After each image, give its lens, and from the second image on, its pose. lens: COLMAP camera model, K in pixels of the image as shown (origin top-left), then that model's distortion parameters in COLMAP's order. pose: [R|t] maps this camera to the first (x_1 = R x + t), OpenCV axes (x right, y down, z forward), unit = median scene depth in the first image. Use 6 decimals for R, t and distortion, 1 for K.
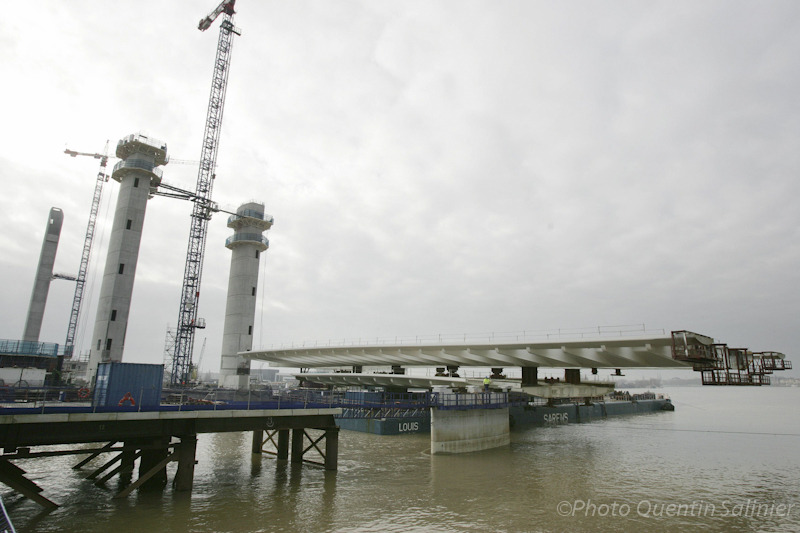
lens RADIAL K [[451.1, 0, 400.0], [0, 451.1, 266.5], [0, 0, 1]] dist [-0.083499, 0.041143]
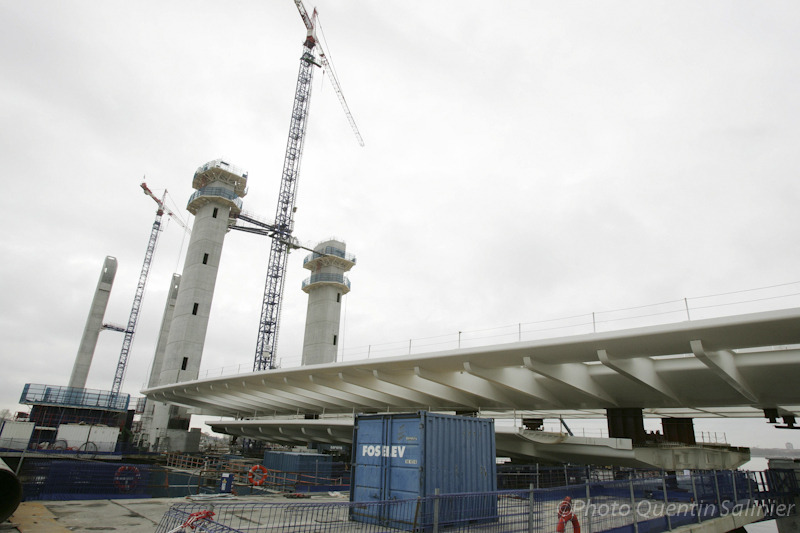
lens RADIAL K [[451.1, 0, 400.0], [0, 451.1, 266.5], [0, 0, 1]] dist [-0.083499, 0.041143]
pose [[0.998018, -0.006104, -0.062625, -0.146019], [-0.002345, 0.990985, -0.133954, 0.031197], [0.062878, 0.133836, 0.989007, 0.126193]]
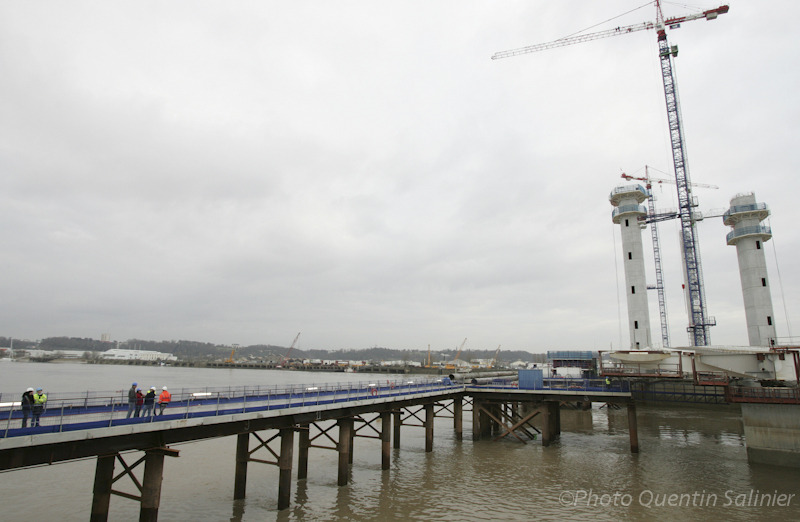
lens RADIAL K [[449.1, 0, 404.3], [0, 449.1, 269.3], [0, 0, 1]] dist [-0.078590, 0.034776]
pose [[0.292925, -0.204221, -0.934071, 0.350229], [0.233150, 0.962690, -0.137362, -0.027132], [0.927273, -0.177542, 0.329611, -0.066296]]
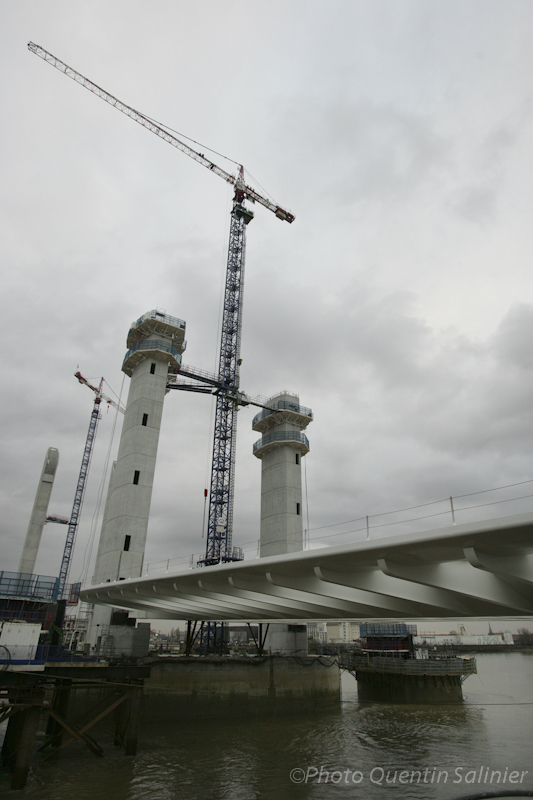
lens RADIAL K [[450.9, 0, 266.5], [0, 450.9, 400.0], [0, 0, 1]] dist [-0.077433, 0.032288]
pose [[0.974081, -0.109648, -0.197846, -0.213944], [0.058362, 0.966870, -0.248507, 0.063297], [0.218540, 0.230520, 0.948209, 0.255106]]
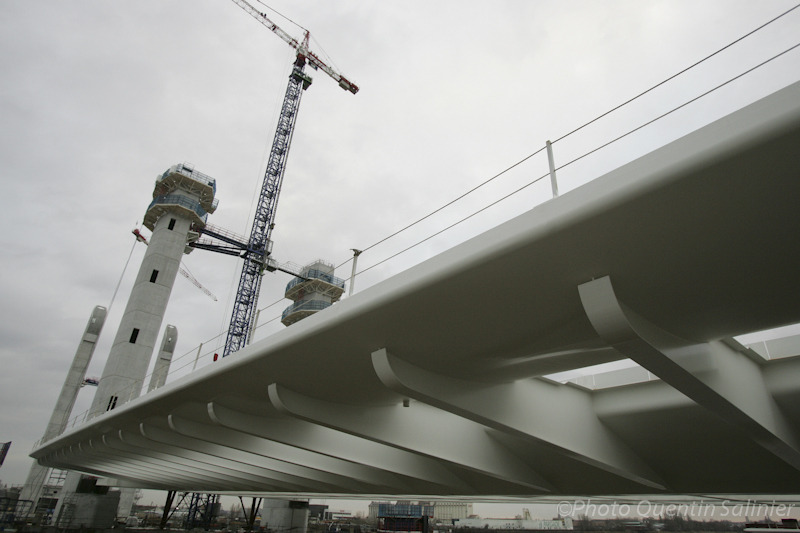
lens RADIAL K [[450.9, 0, 400.0], [0, 450.9, 266.5], [0, 0, 1]] dist [-0.077433, 0.032288]
pose [[0.993920, -0.042383, -0.101621, -0.119102], [0.013522, 0.962945, -0.269359, 0.074395], [0.109271, 0.266347, 0.957663, 0.289832]]
